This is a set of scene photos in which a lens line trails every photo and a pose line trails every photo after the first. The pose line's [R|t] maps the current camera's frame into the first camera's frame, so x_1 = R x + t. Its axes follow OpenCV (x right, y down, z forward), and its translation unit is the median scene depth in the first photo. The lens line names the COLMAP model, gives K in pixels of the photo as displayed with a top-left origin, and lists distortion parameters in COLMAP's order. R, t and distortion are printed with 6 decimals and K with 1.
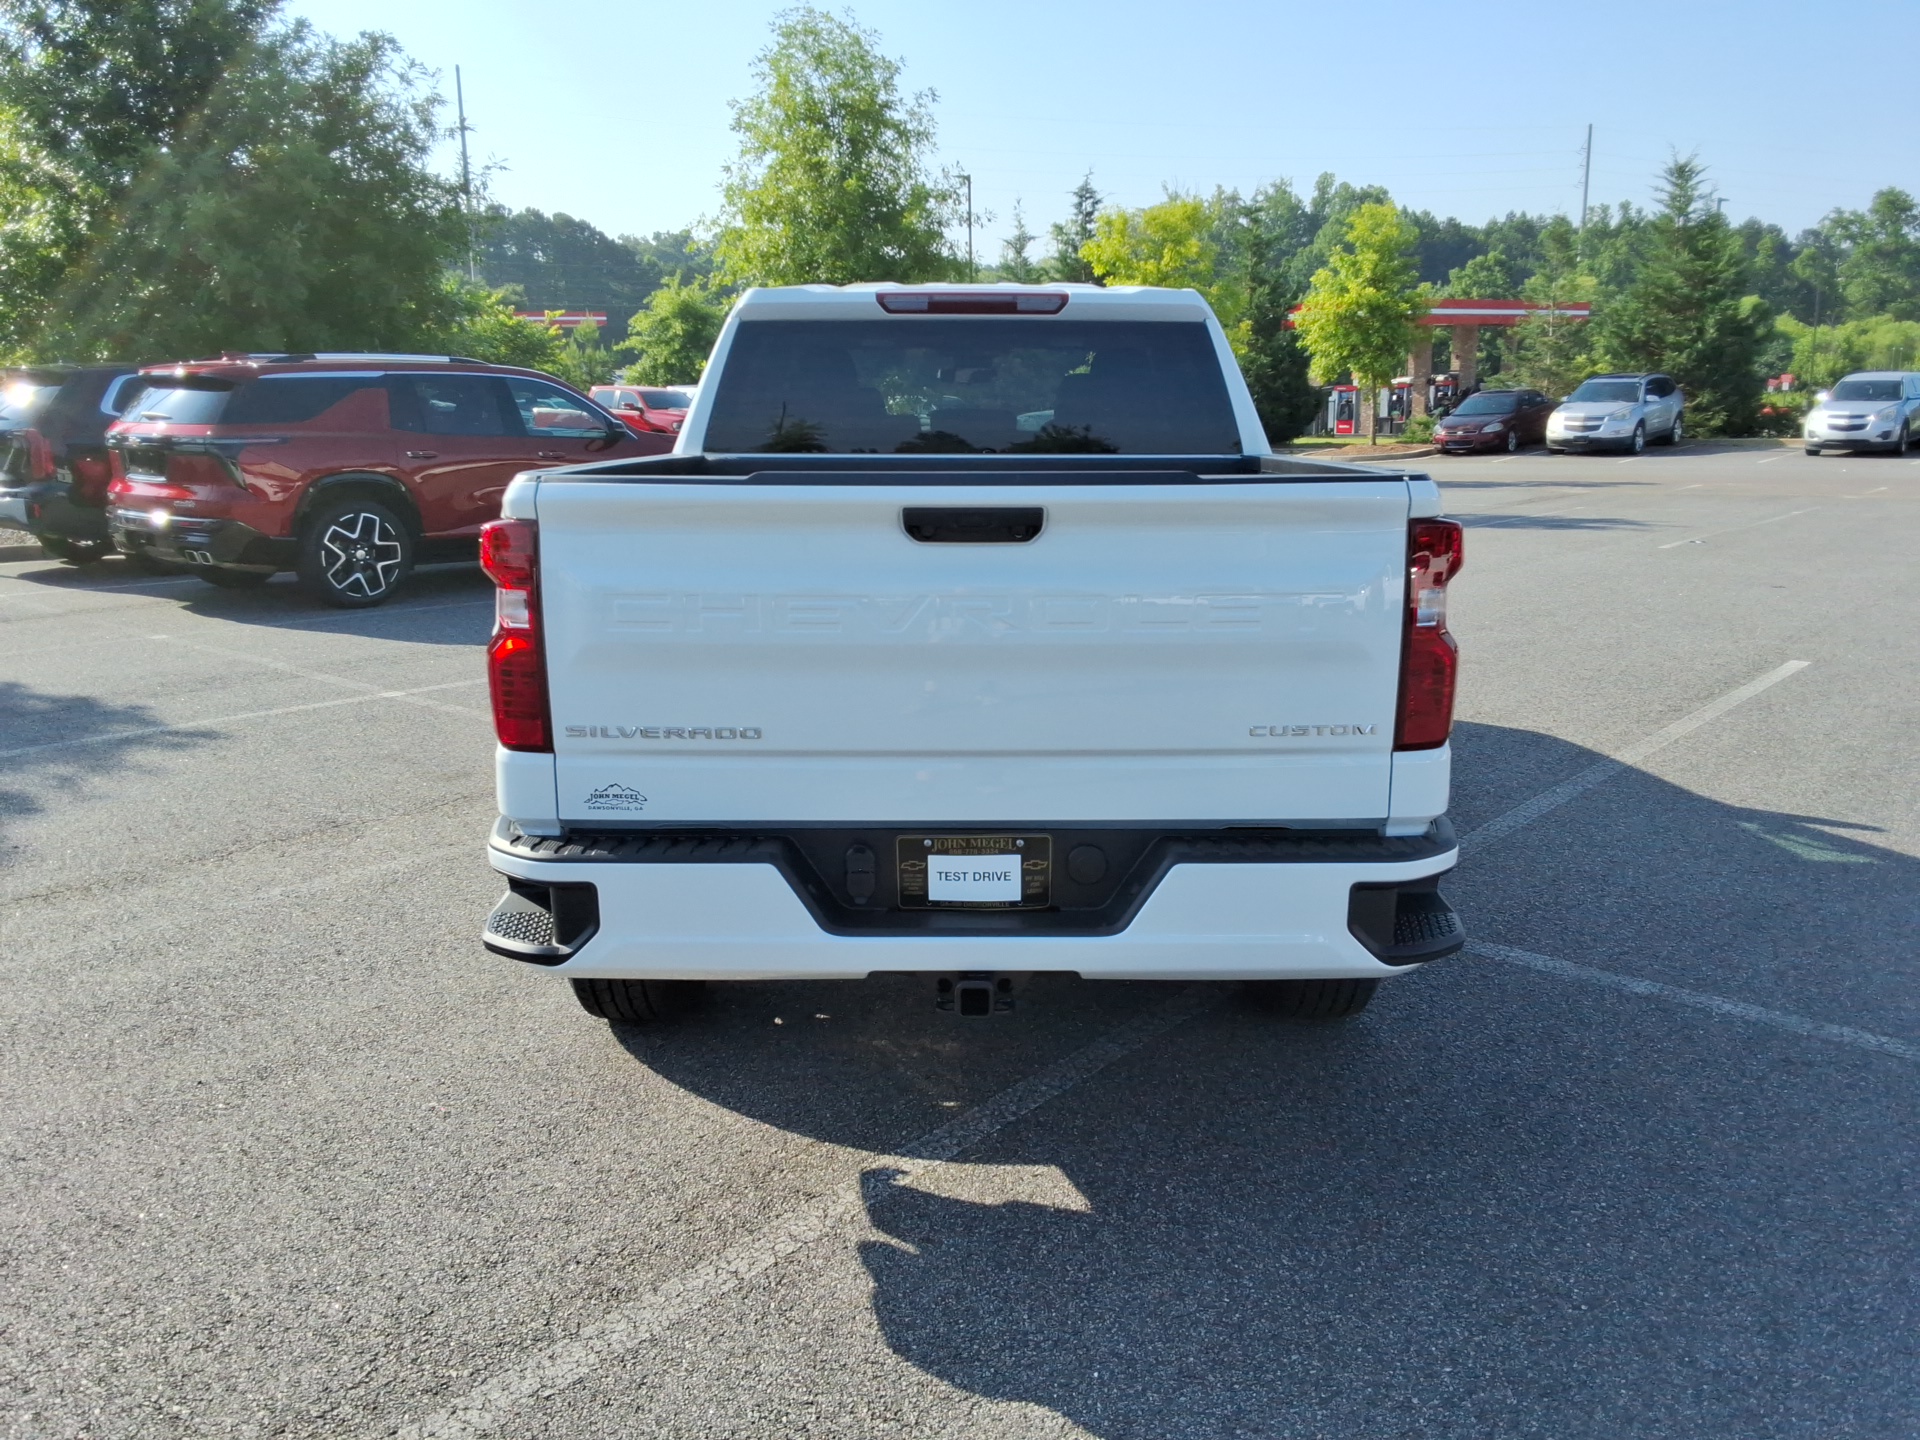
lens RADIAL K [[1535.4, 0, 983.8], [0, 1535.4, 712.4], [0, 0, 1]] dist [0.124519, -0.200515]
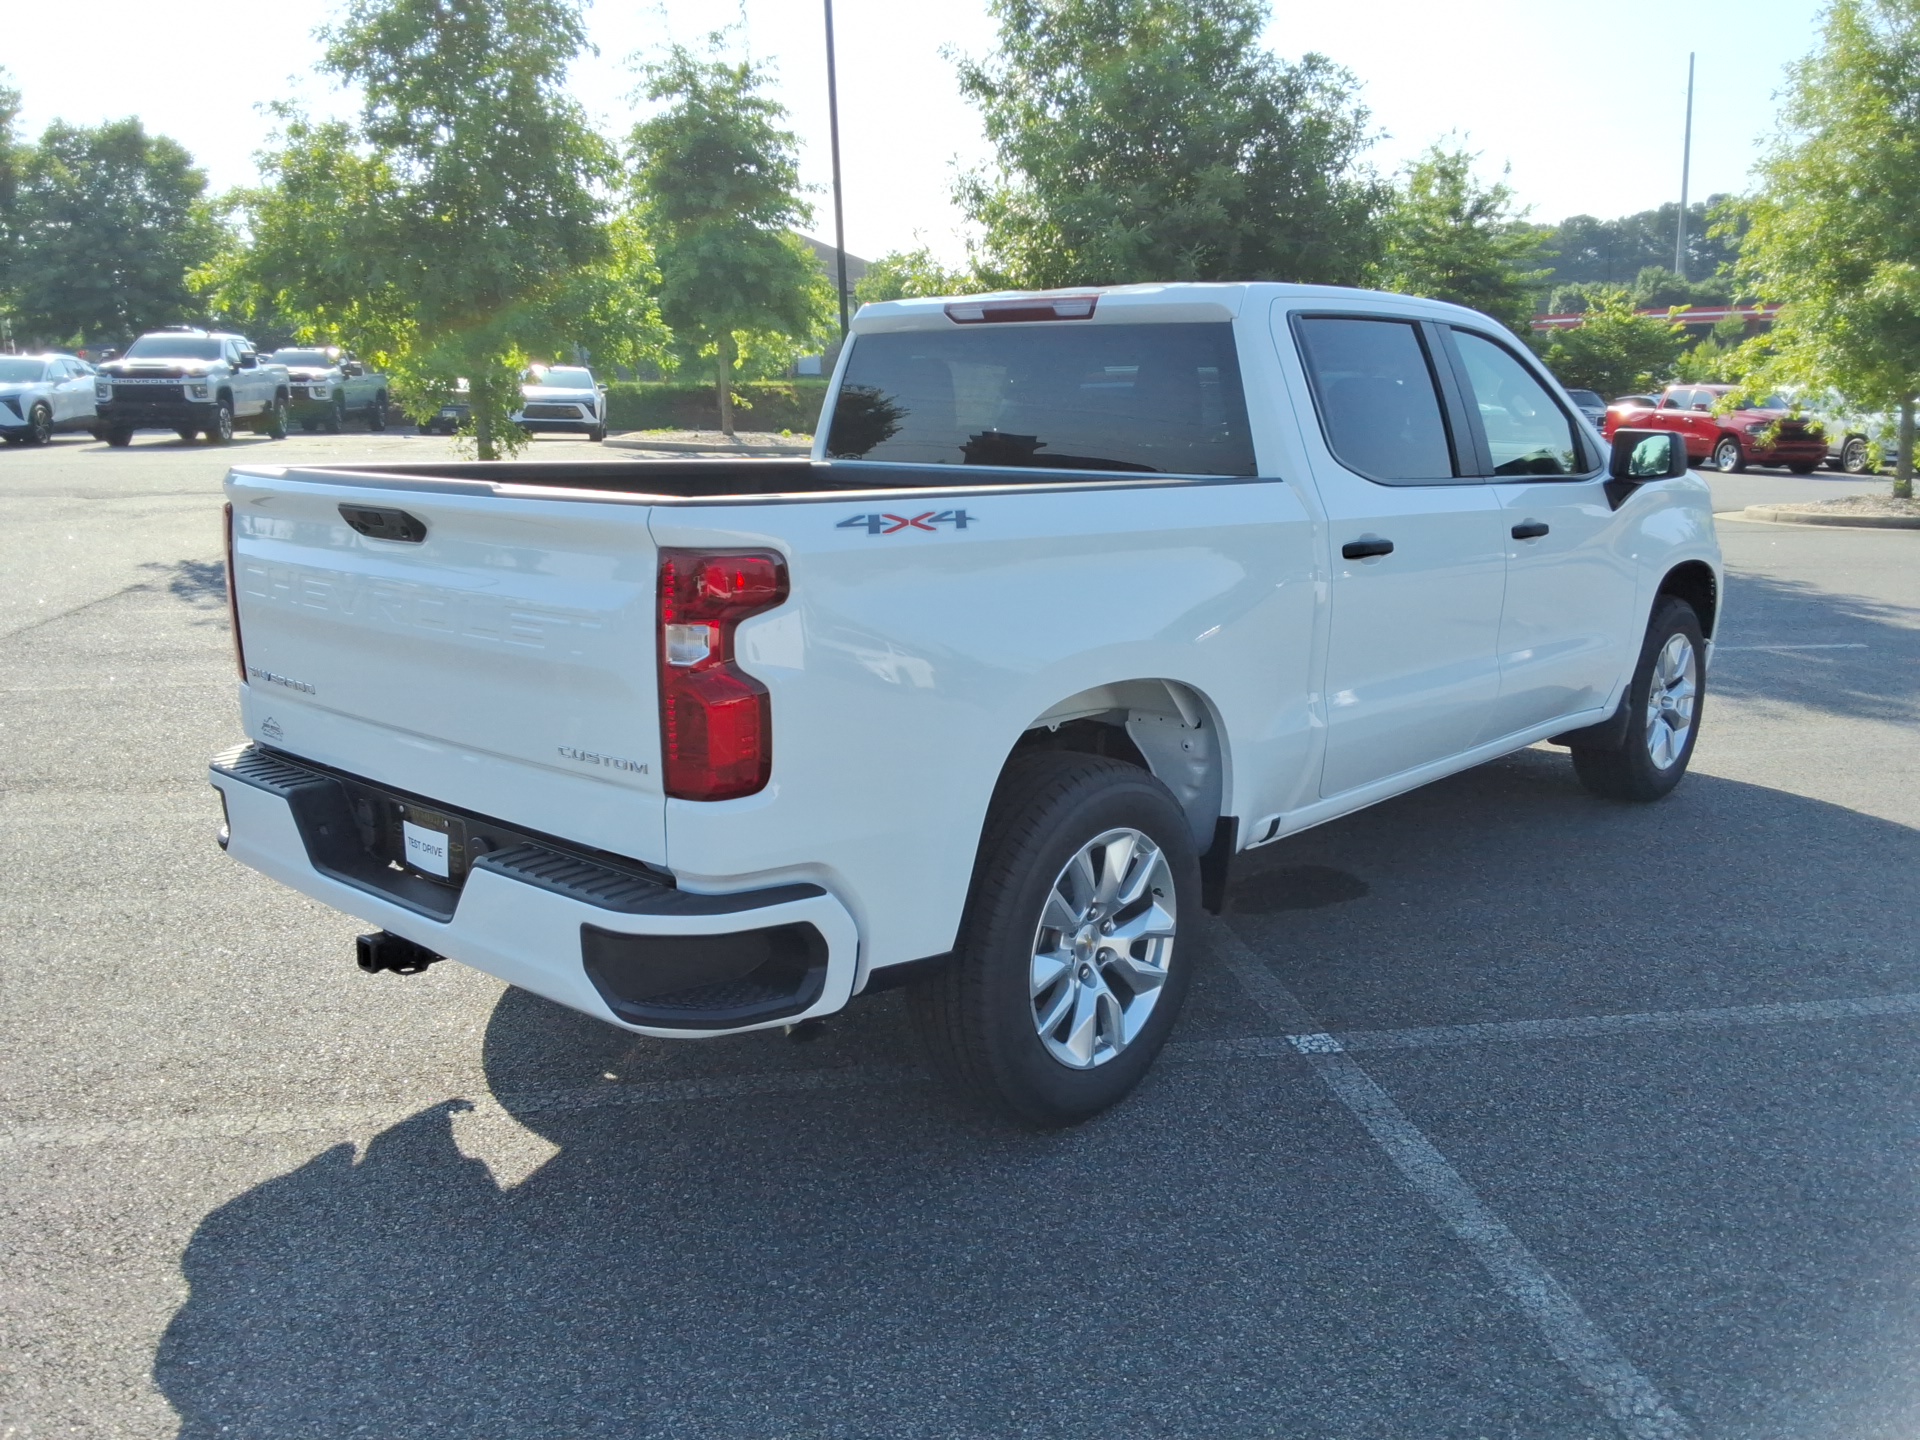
lens RADIAL K [[1539.3, 0, 971.3], [0, 1539.3, 707.3], [0, 0, 1]] dist [0.132146, -0.214879]
pose [[0.745051, 0.130347, -0.654147, 0.260685], [-0.133466, 0.990019, 0.045260, -0.024454], [0.653518, 0.053586, 0.755012, 0.108295]]
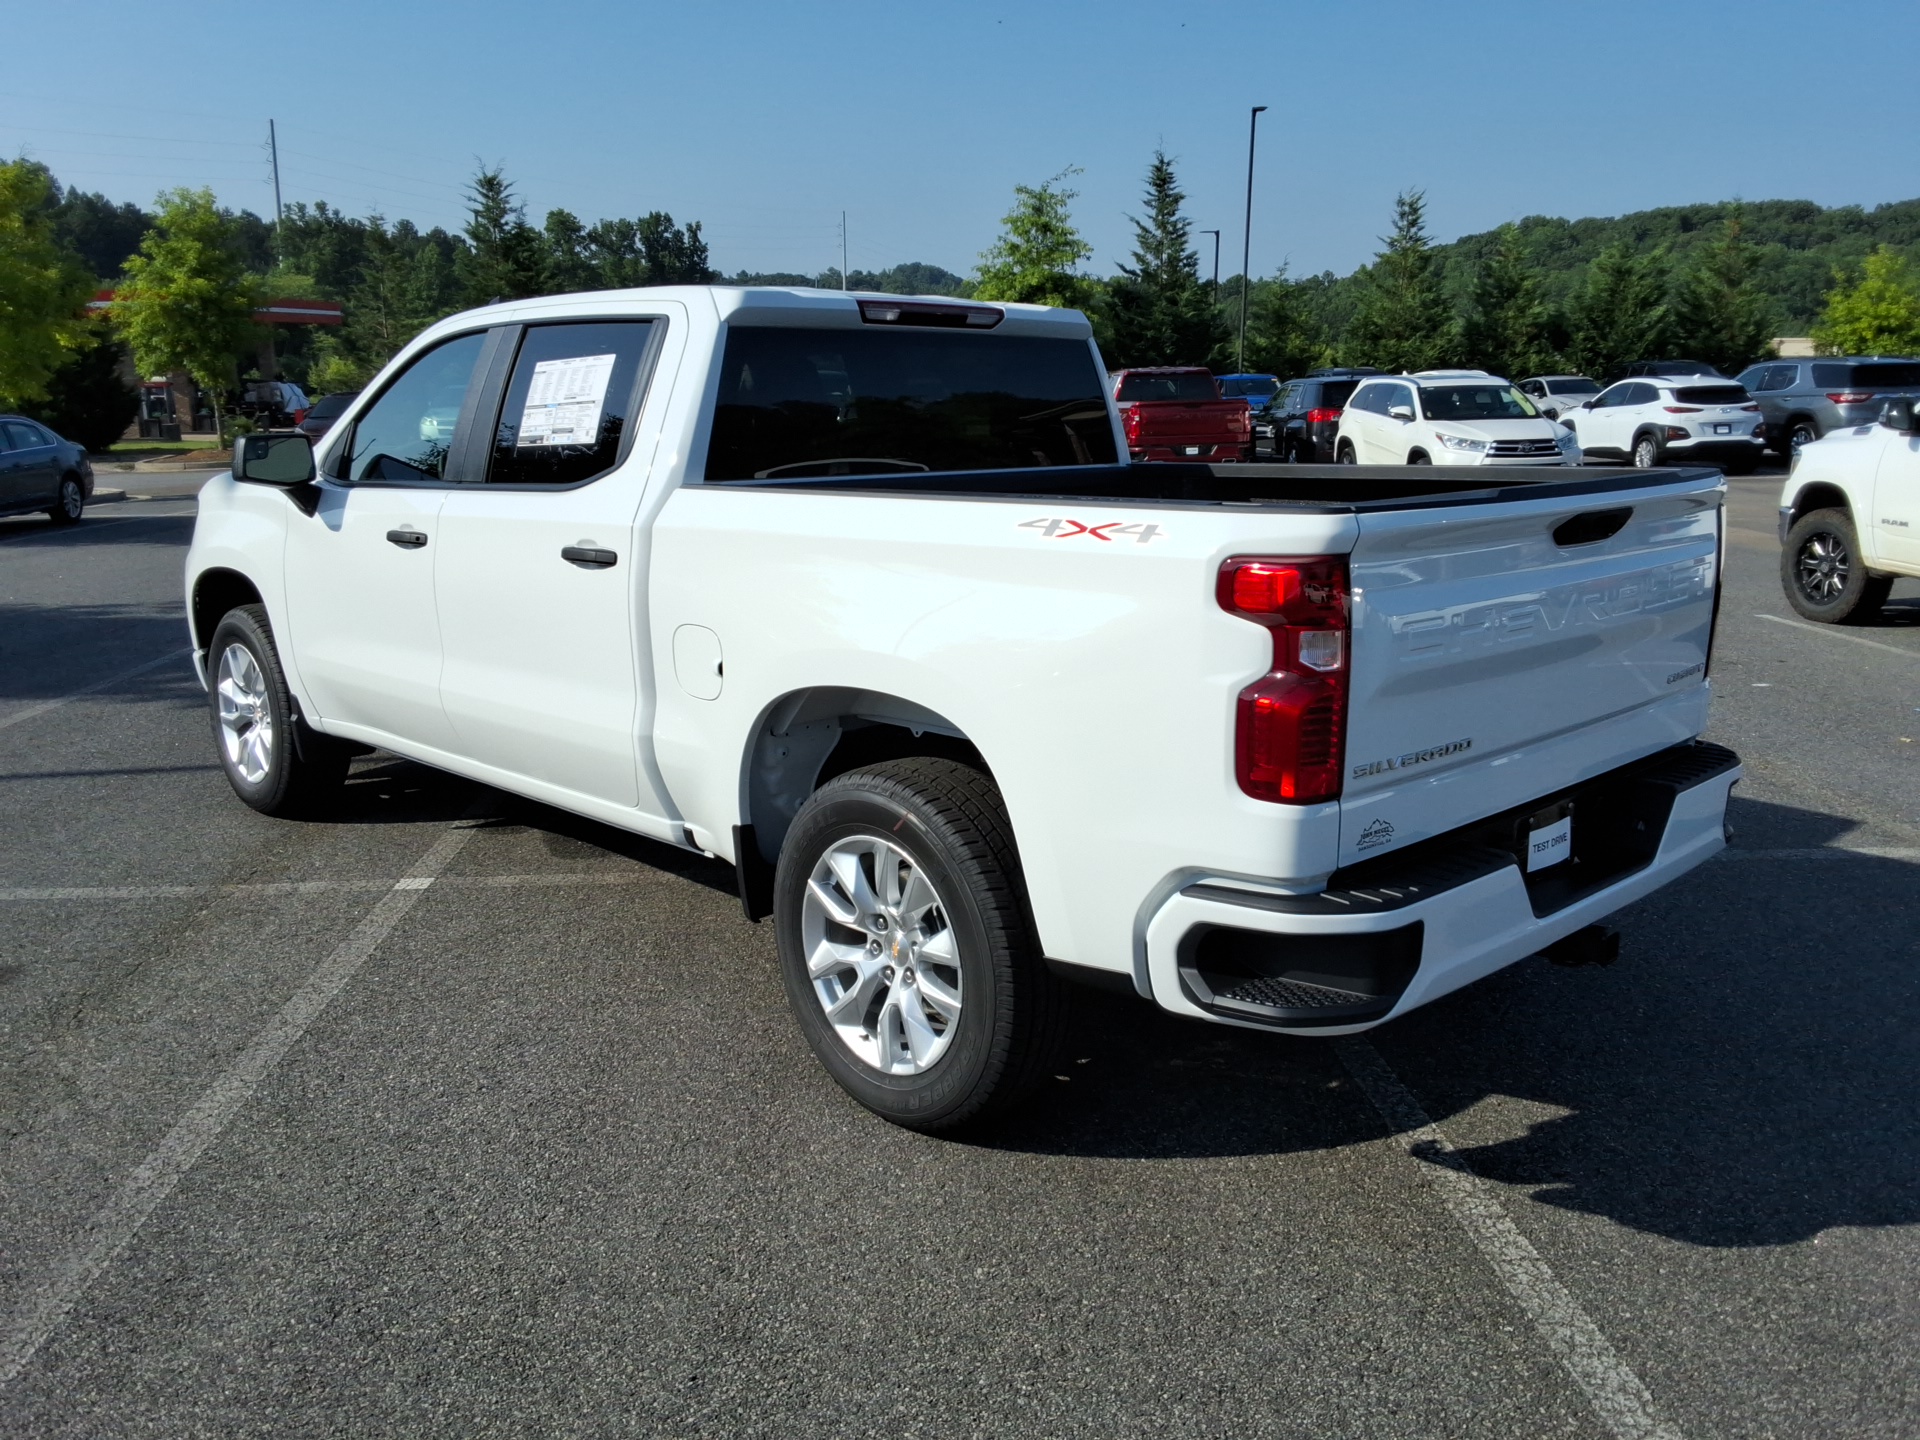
lens RADIAL K [[1537.0, 0, 984.2], [0, 1537.0, 720.3], [0, 0, 1]] dist [0.106512, -0.168137]
pose [[0.717311, -0.143277, 0.681862, -0.277325], [0.140368, 0.988280, 0.059998, -0.028169], [-0.682467, 0.052674, 0.729016, 0.119269]]
